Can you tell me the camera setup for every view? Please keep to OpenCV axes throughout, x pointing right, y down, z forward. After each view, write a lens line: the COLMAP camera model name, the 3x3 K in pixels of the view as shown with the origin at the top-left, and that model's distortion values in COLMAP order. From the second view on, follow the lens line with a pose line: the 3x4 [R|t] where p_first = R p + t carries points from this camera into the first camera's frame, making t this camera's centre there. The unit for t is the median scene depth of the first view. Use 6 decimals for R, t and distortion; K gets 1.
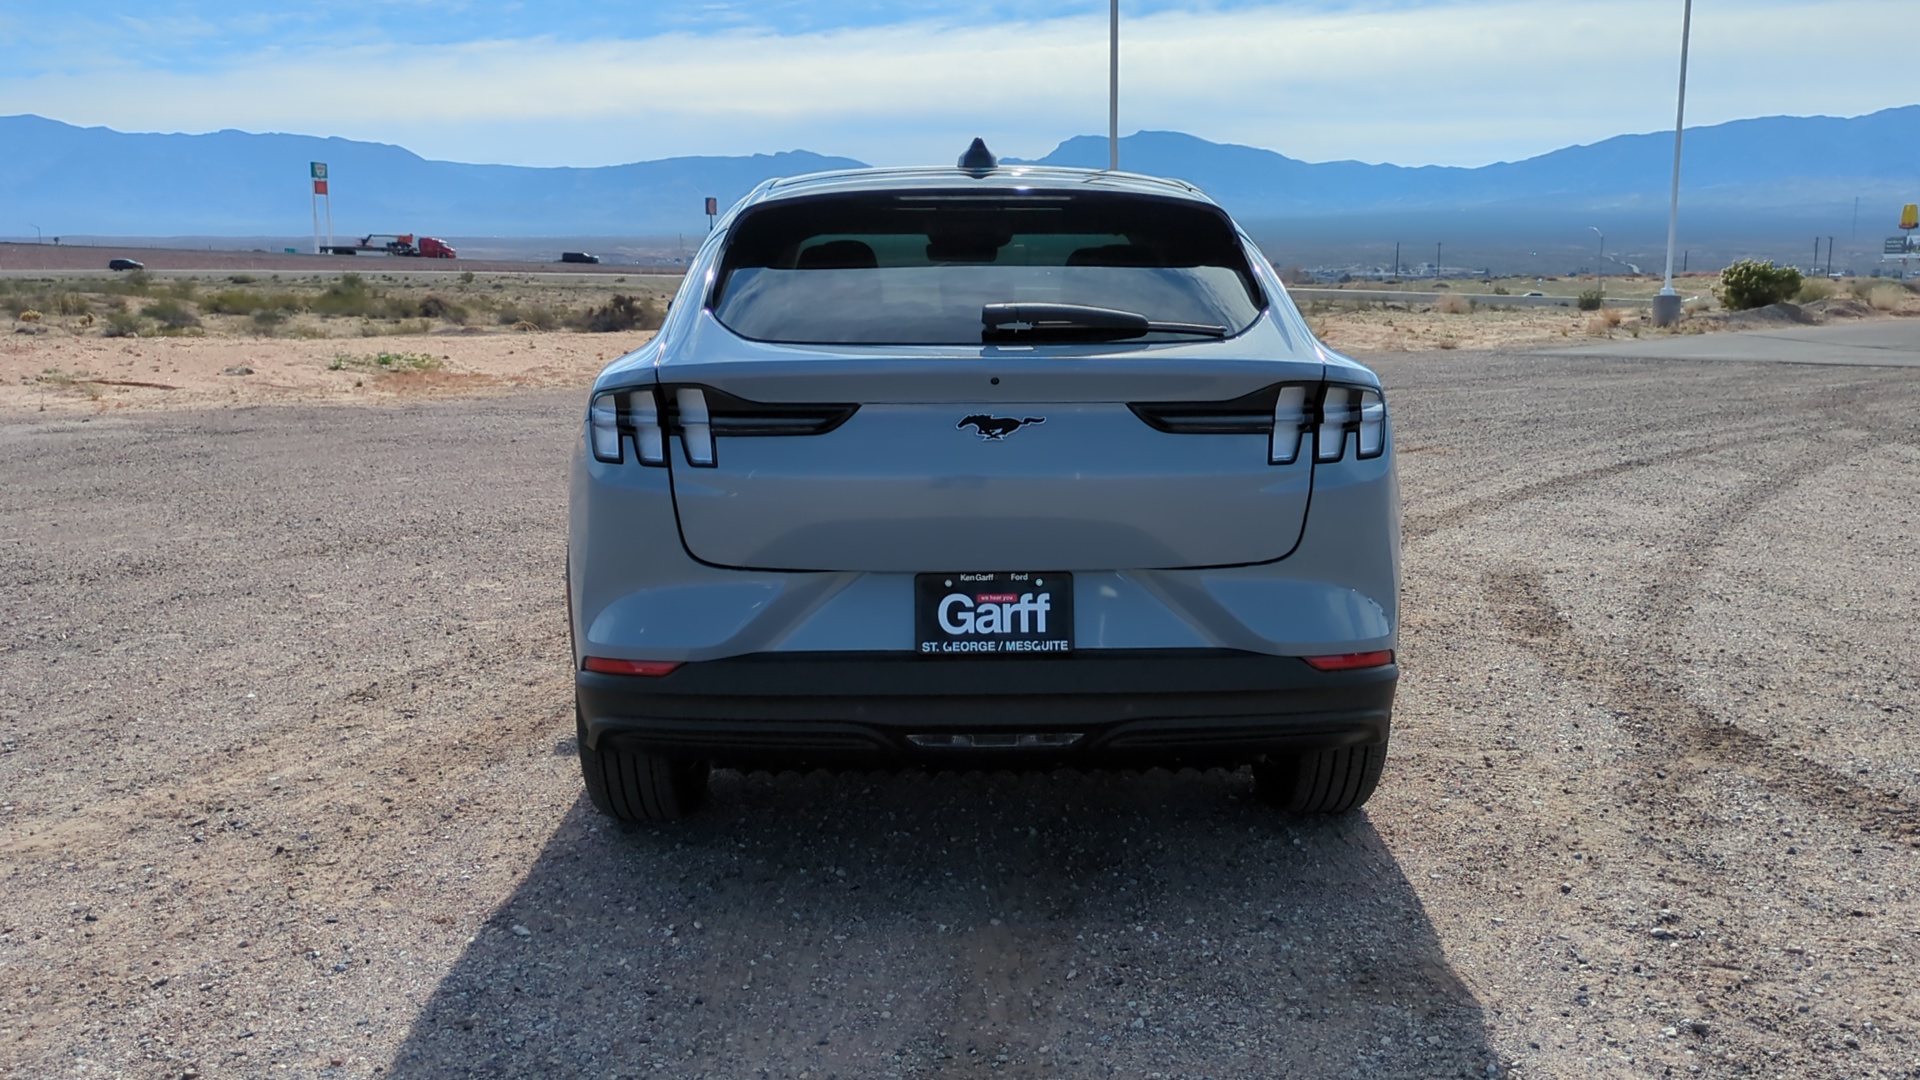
lens RADIAL K [[1644.1, 0, 977.6], [0, 1644.1, 540.4], [0, 0, 1]] dist [0.067659, -0.093682]
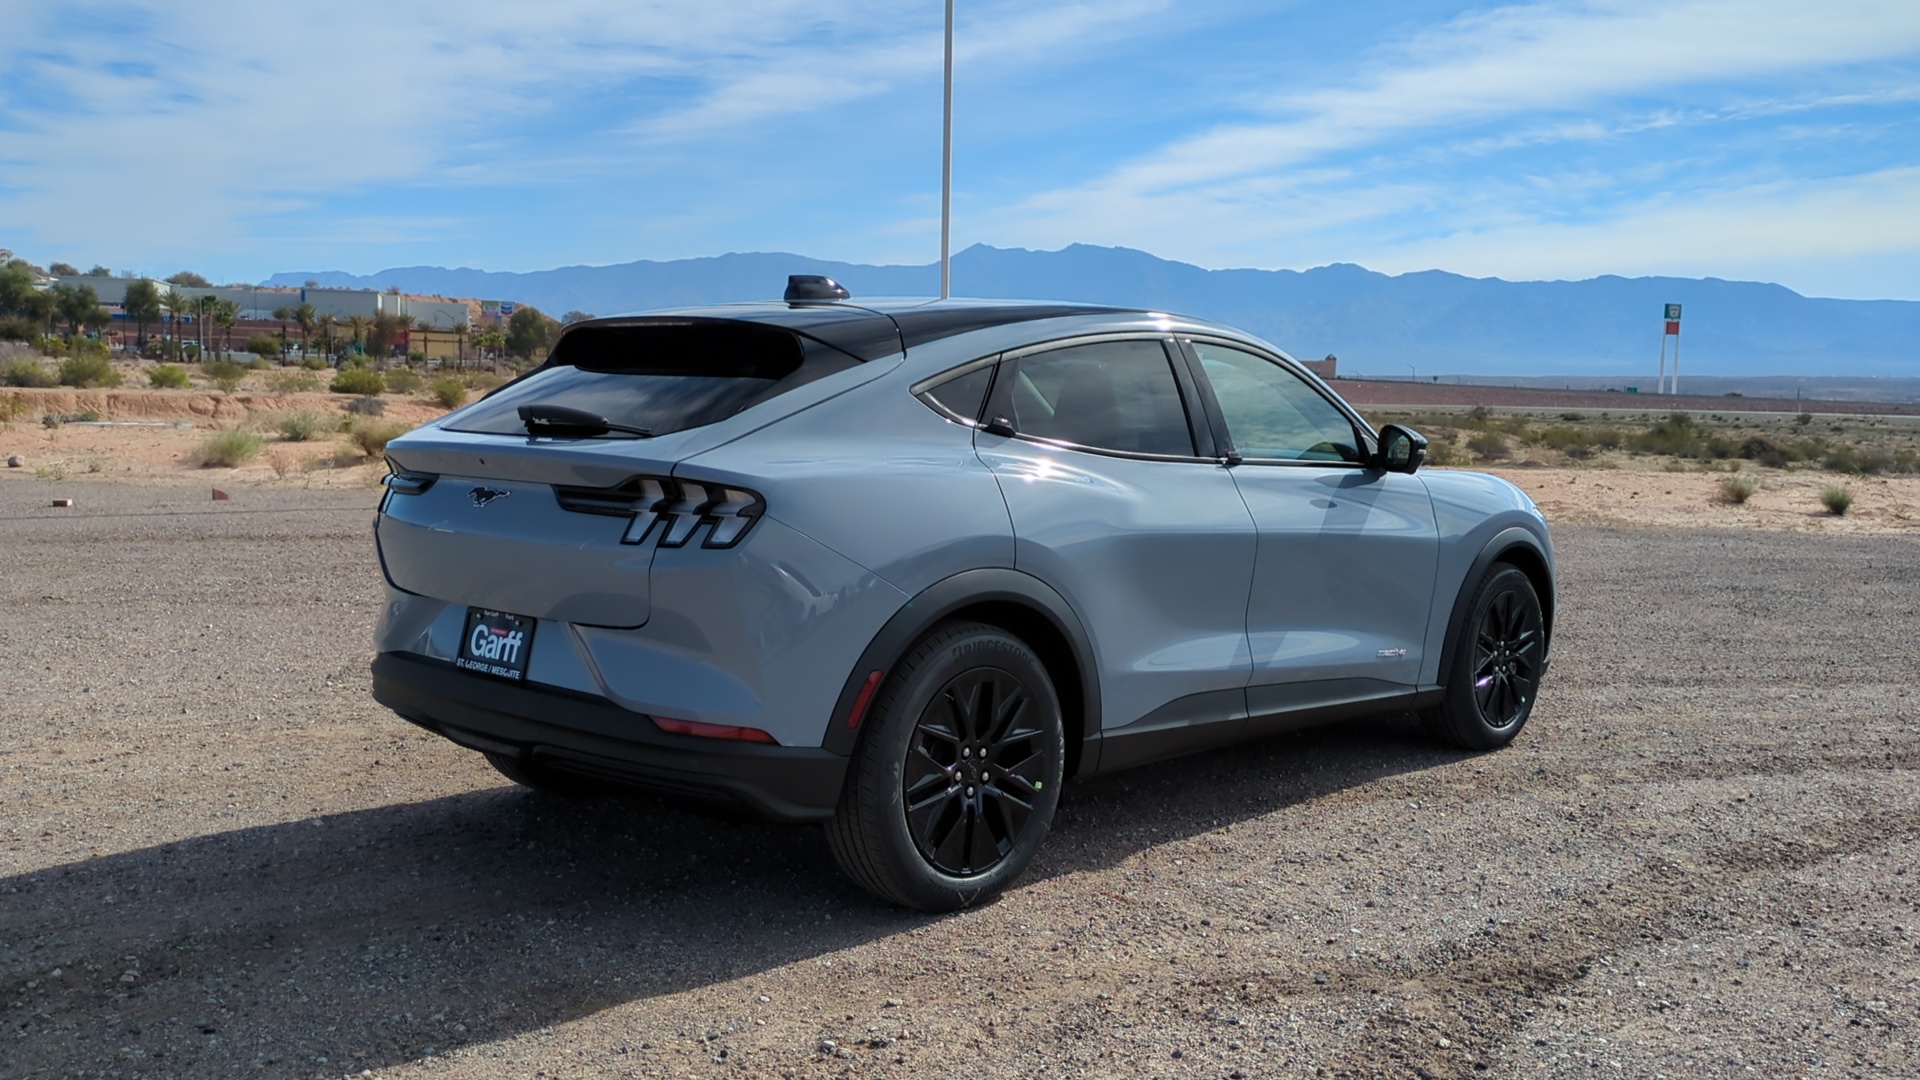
lens RADIAL K [[1644.1, 0, 977.6], [0, 1644.1, 540.4], [0, 0, 1]] dist [0.067659, -0.093682]
pose [[0.716276, 0.075987, -0.693667, 1.157367], [-0.132883, 0.990716, -0.028687, -0.047431], [0.685048, 0.112724, 0.719724, 0.322902]]
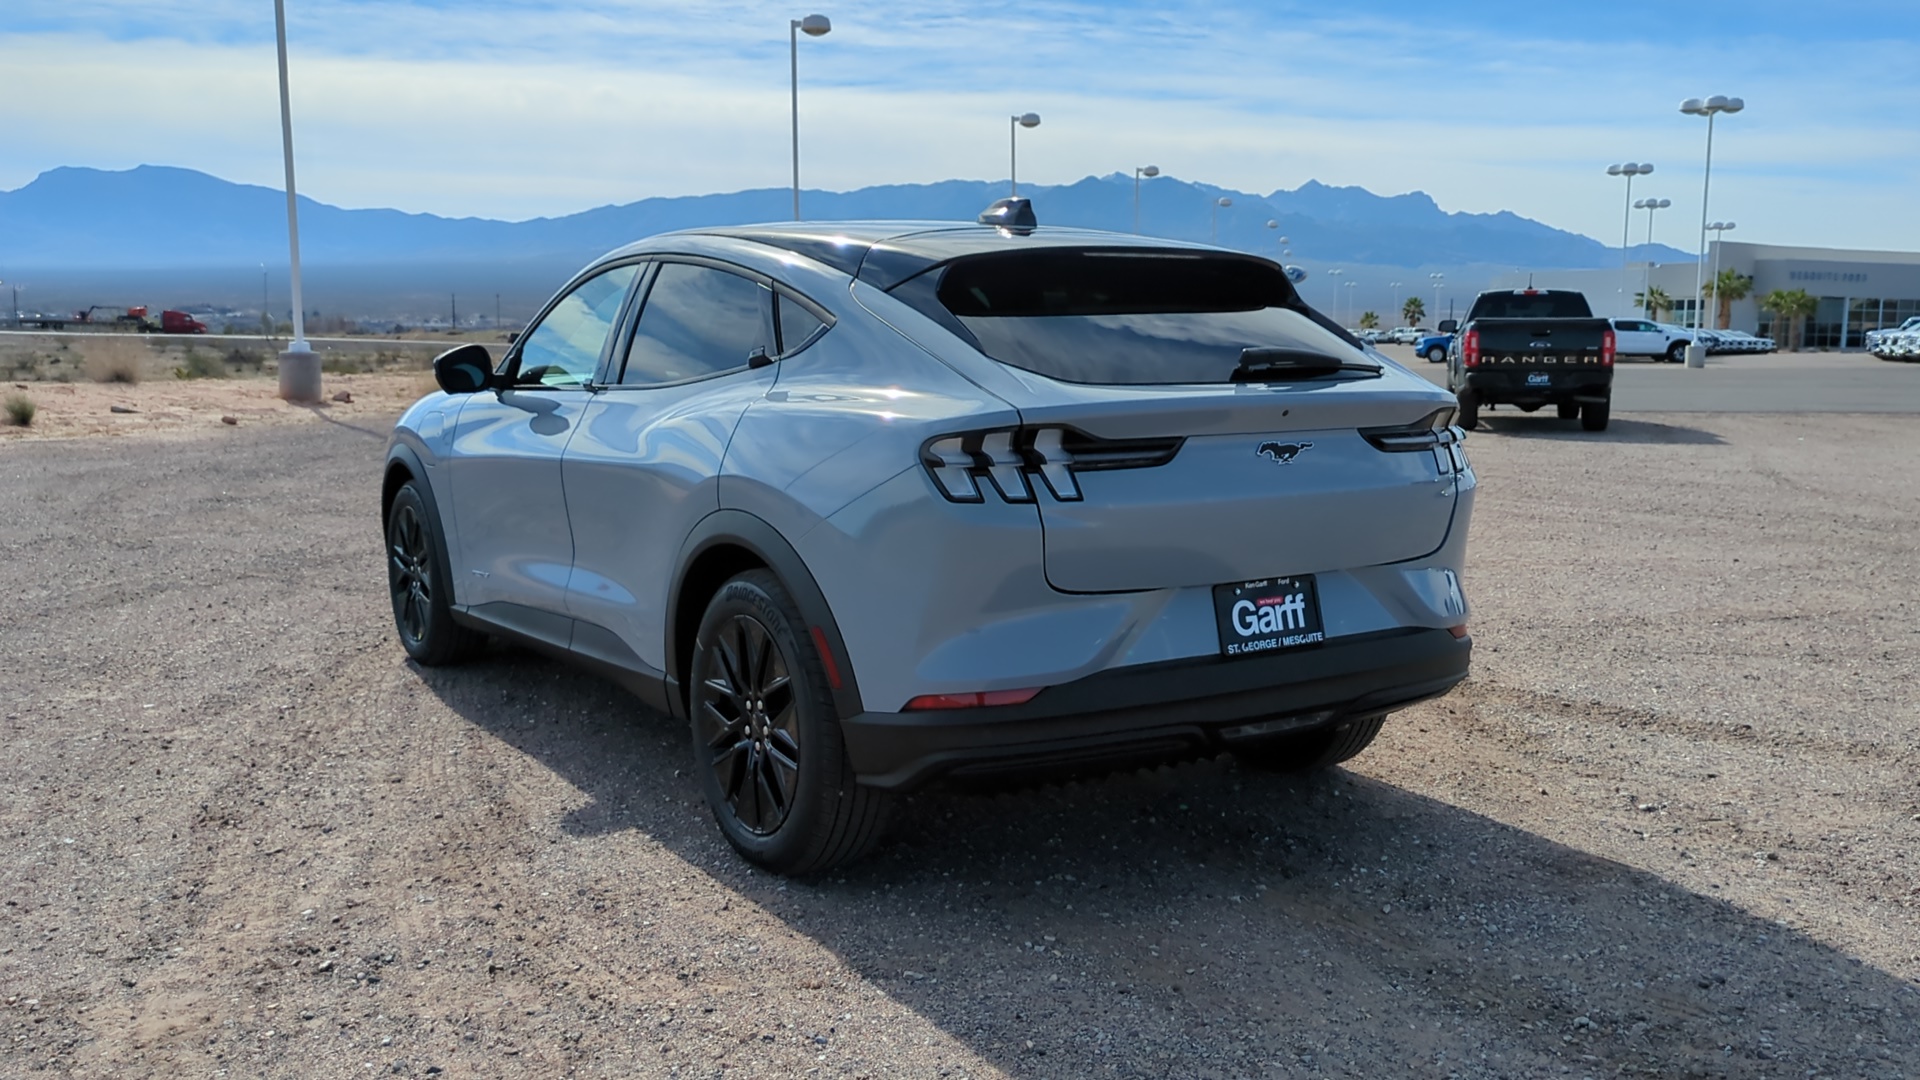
lens RADIAL K [[1644.1, 0, 977.6], [0, 1644.1, 540.4], [0, 0, 1]] dist [0.067659, -0.093682]
pose [[0.851160, -0.066218, 0.520713, -0.757359], [0.082175, 0.996589, -0.007589, -0.015342], [-0.518434, 0.049249, 0.853698, 0.119134]]
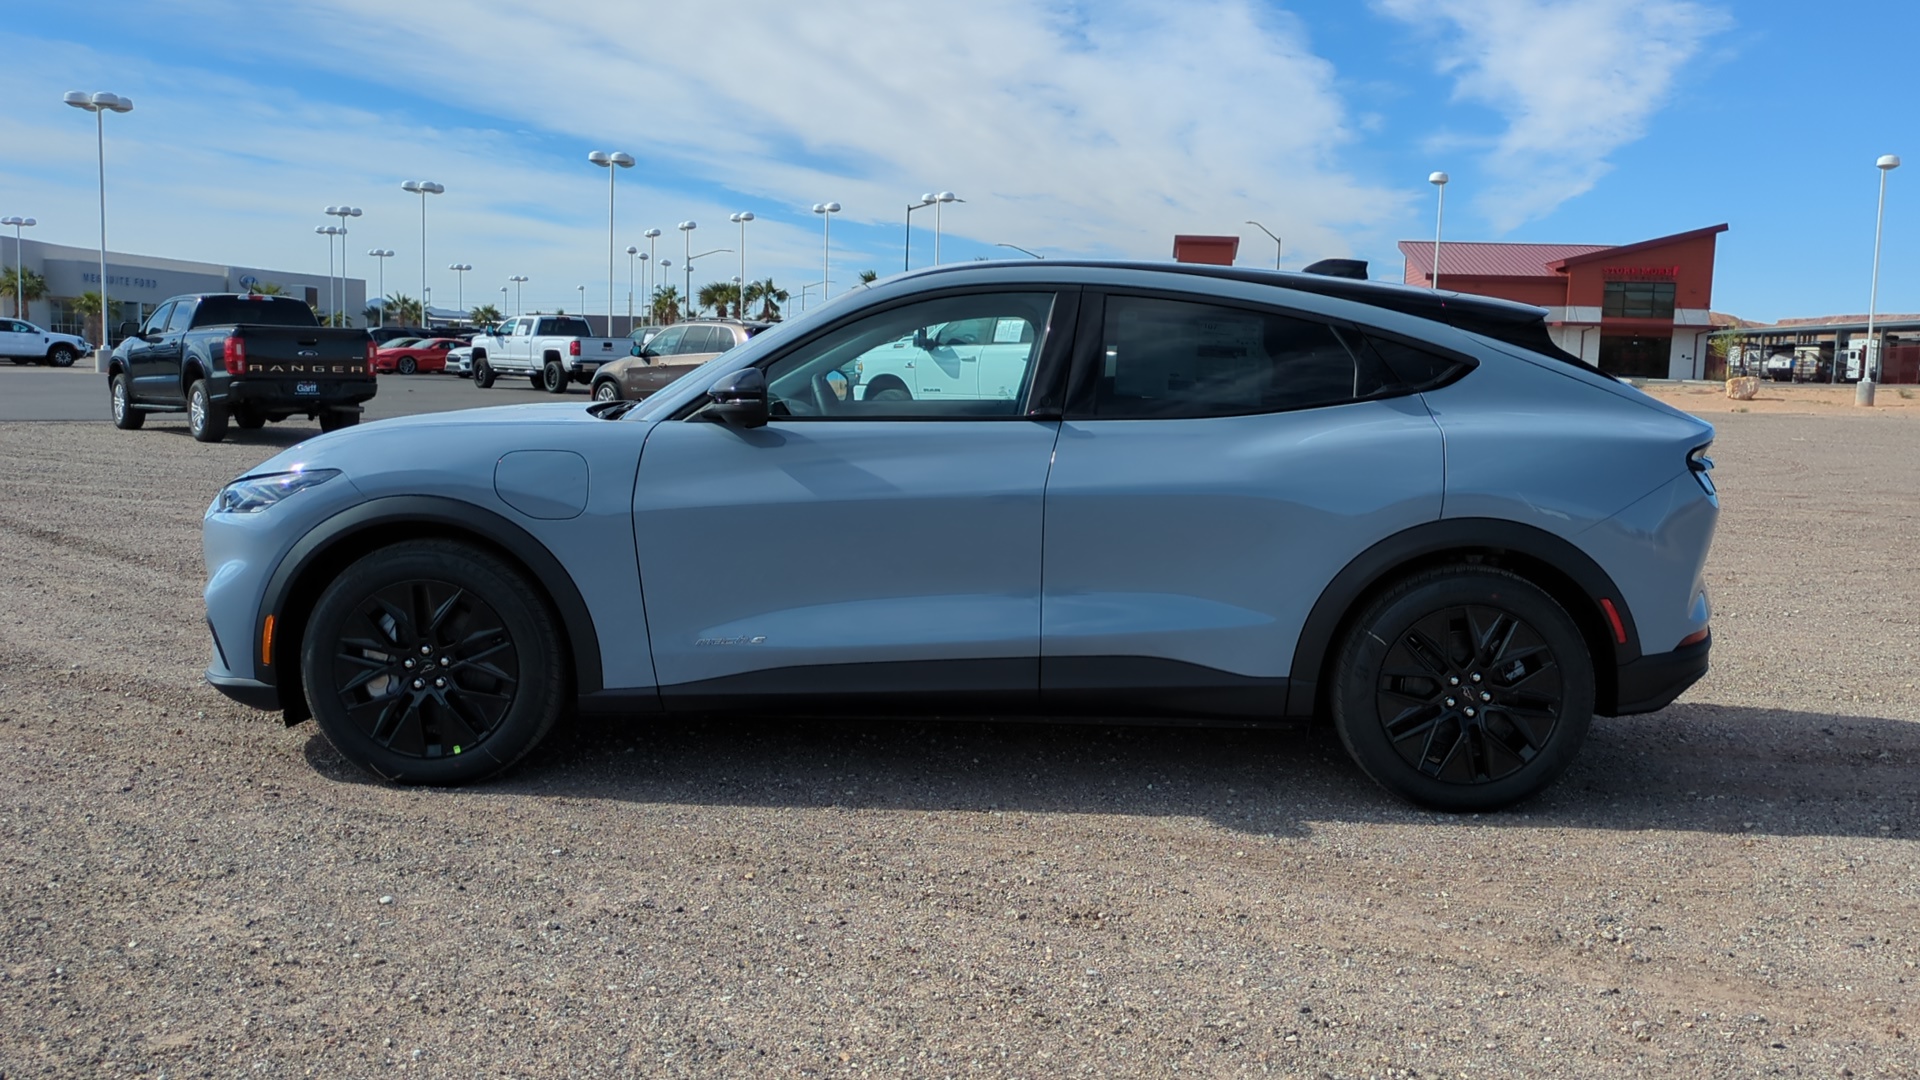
lens RADIAL K [[1644.1, 0, 977.6], [0, 1644.1, 540.4], [0, 0, 1]] dist [0.067659, -0.093682]
pose [[0.037726, -0.109992, 0.993216, -1.775614], [0.131344, 0.985847, 0.104187, -0.258098], [-0.990619, 0.126522, 0.051638, 1.643043]]
